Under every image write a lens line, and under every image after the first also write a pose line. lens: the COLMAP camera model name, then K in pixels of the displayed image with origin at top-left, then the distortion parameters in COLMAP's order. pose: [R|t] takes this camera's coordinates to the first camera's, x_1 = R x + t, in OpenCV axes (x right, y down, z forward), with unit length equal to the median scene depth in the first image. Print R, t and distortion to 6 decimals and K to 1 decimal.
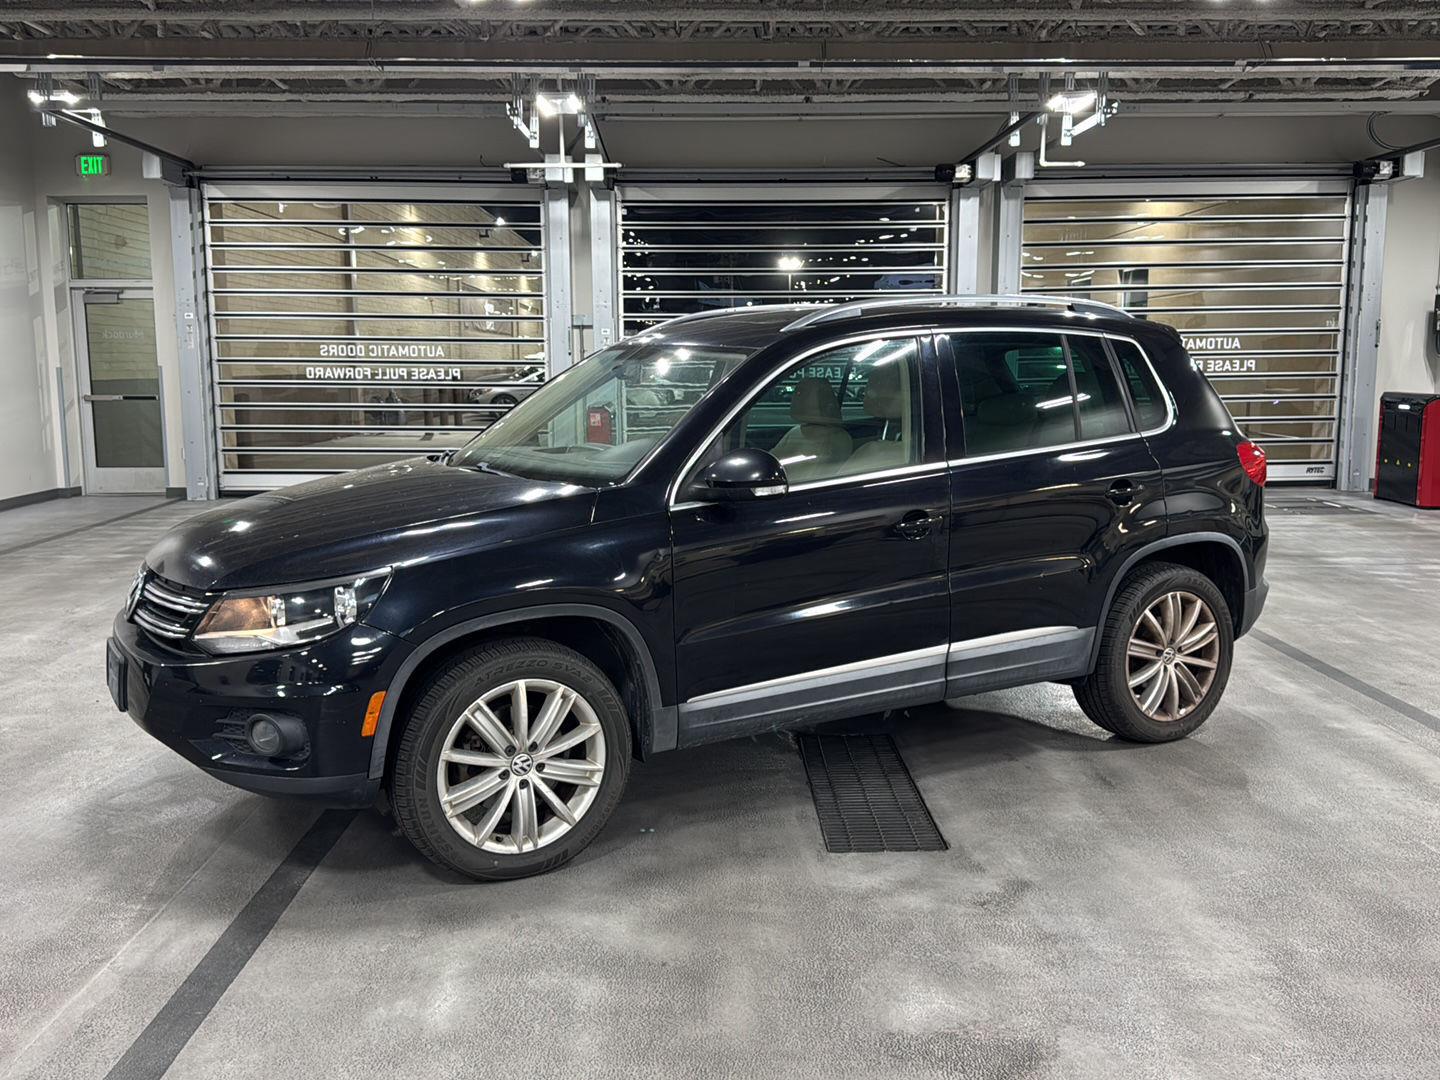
lens RADIAL K [[1281.3, 0, 720.0], [0, 1281.3, 540.0], [0, 0, 1]] dist [0.154418, -0.300369]
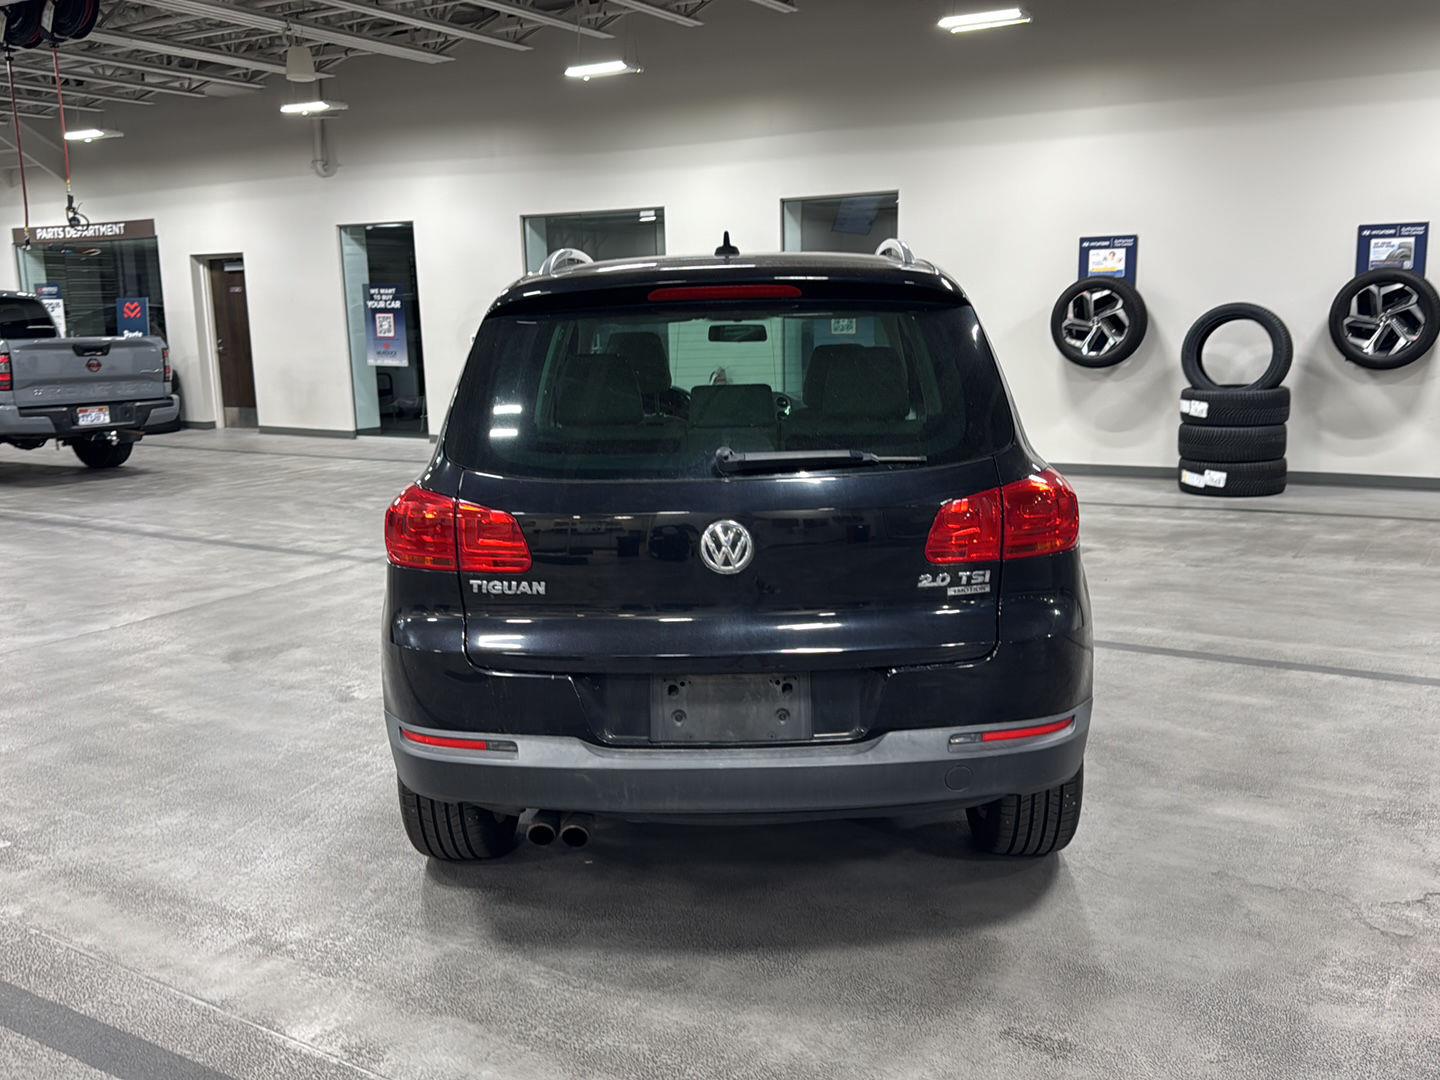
lens RADIAL K [[1275.1, 0, 722.7], [0, 1275.1, 546.9], [0, 0, 1]] dist [0.164163, -0.326585]
pose [[-0.523097, 0.173093, -0.834511, 0.966086], [-0.094716, 0.961287, 0.258760, -0.249912], [0.846994, 0.214398, -0.486451, 1.654923]]
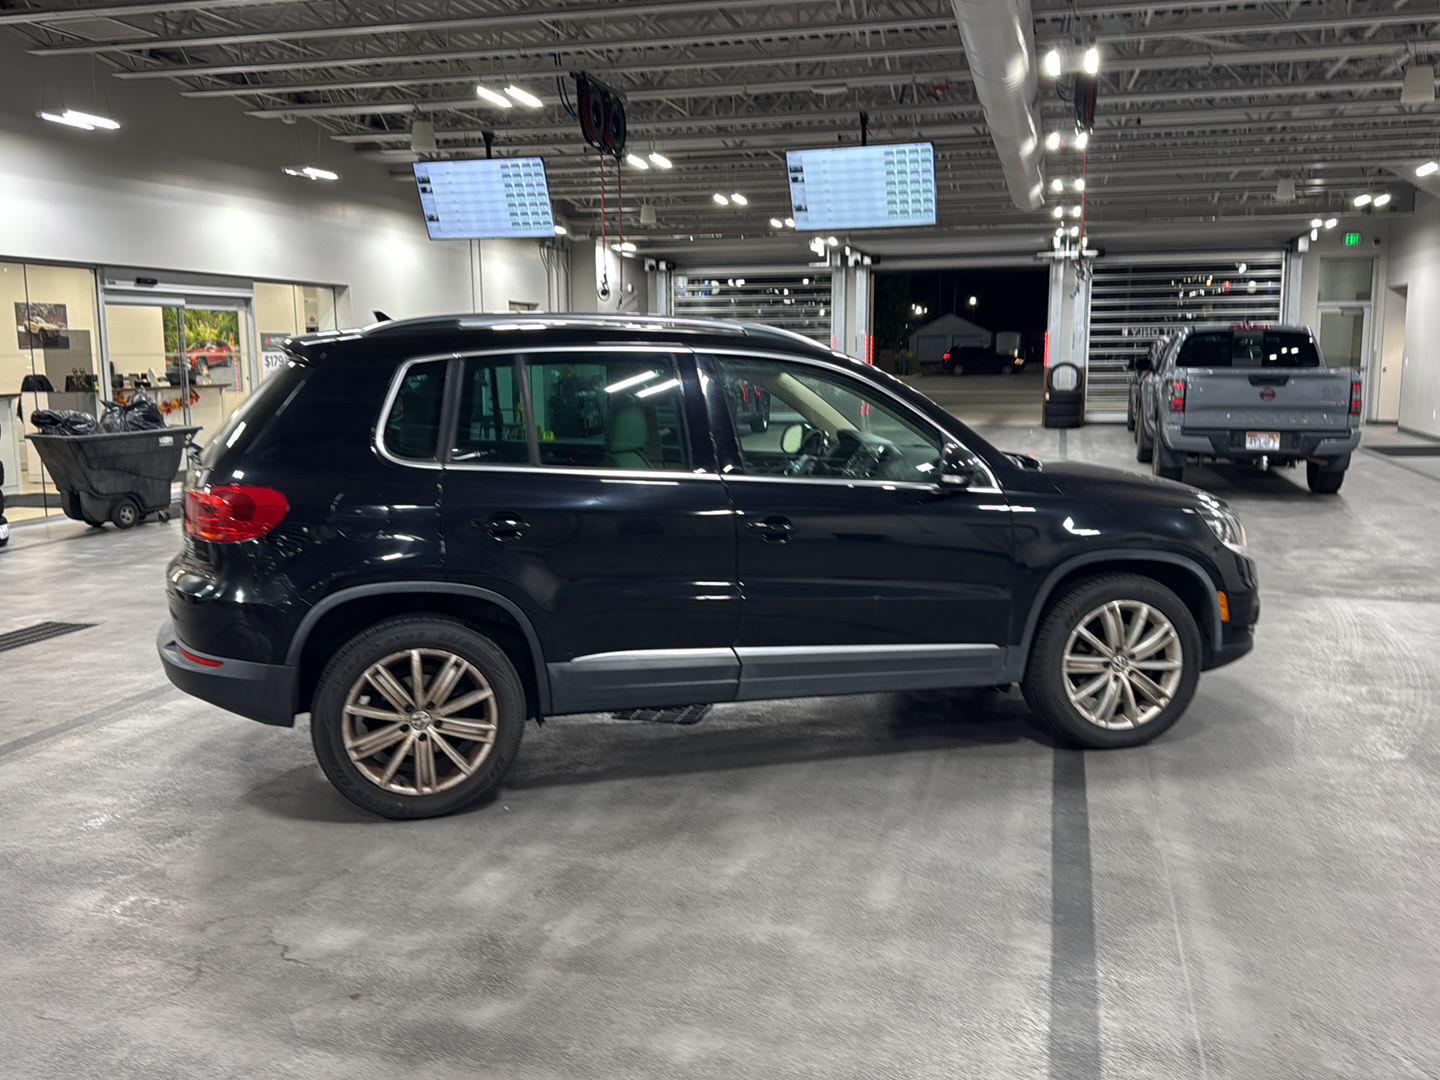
lens RADIAL K [[1275.1, 0, 722.7], [0, 1275.1, 546.9], [0, 0, 1]] dist [0.164163, -0.326585]
pose [[-0.962902, -0.027978, 0.268397, -0.286695], [0.049650, 0.959262, 0.278120, -0.333181], [-0.265245, 0.281128, -0.922287, 2.255339]]
